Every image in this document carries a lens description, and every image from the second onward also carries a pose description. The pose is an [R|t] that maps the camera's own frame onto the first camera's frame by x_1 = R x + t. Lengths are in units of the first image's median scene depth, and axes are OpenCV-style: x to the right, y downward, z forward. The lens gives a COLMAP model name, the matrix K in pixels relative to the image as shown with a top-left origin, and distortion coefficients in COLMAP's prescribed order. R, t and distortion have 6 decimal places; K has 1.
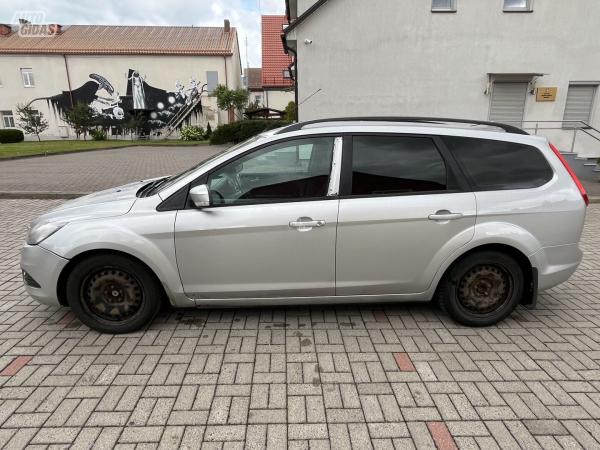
lens RADIAL K [[374.5, 0, 300.8], [0, 374.5, 225.6], [0, 0, 1]] dist [0.000962, -0.000817]
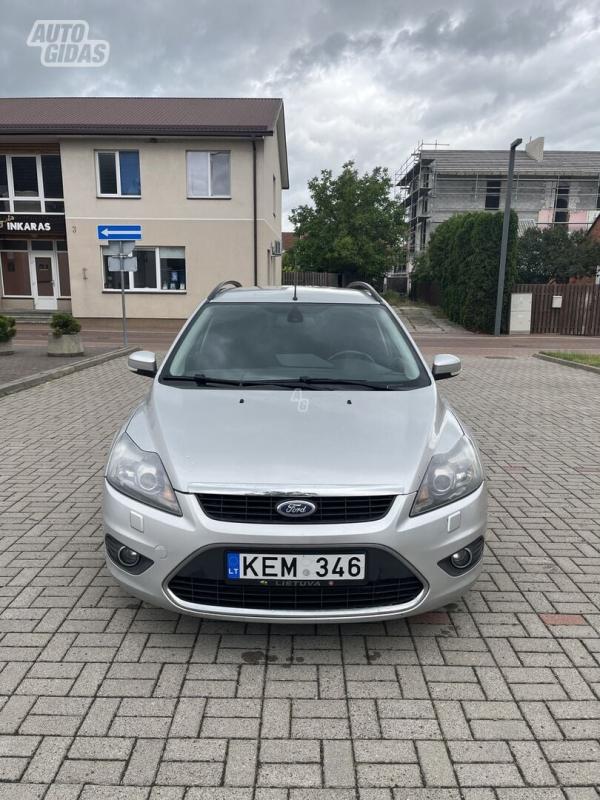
lens RADIAL K [[605.0, 0, 297.7], [0, 605.0, 400.8], [0, 0, 1]] dist [0.055167, -0.053438]
pose [[0.050995, -0.189732, 0.980511, -1.537482], [0.250359, 0.952867, 0.171362, -0.300492], [-0.966809, 0.236741, 0.096093, 1.053319]]
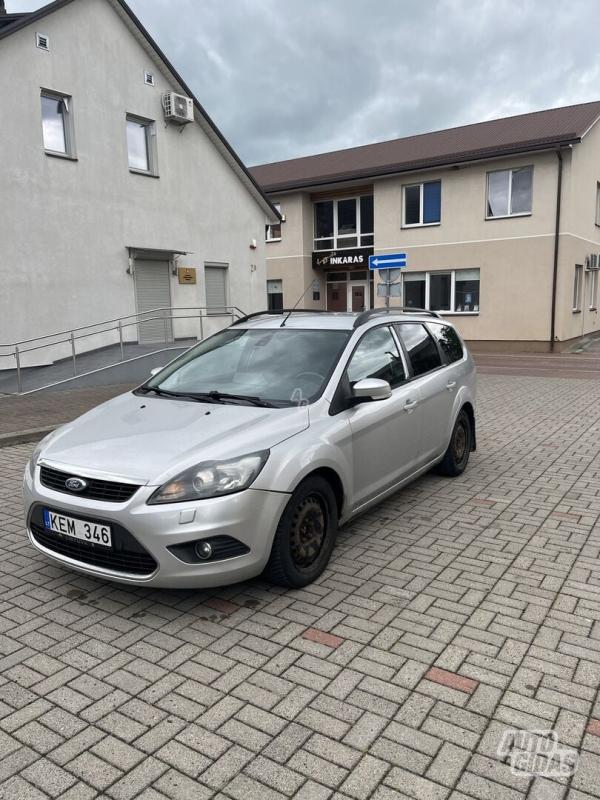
lens RADIAL K [[605.0, 0, 297.7], [0, 605.0, 400.8], [0, 0, 1]] dist [0.055167, -0.053438]
pose [[0.589181, -0.136179, 0.796443, -1.388453], [0.229730, 0.973248, -0.003536, -0.076932], [-0.774654, 0.185050, 0.604704, 0.176228]]
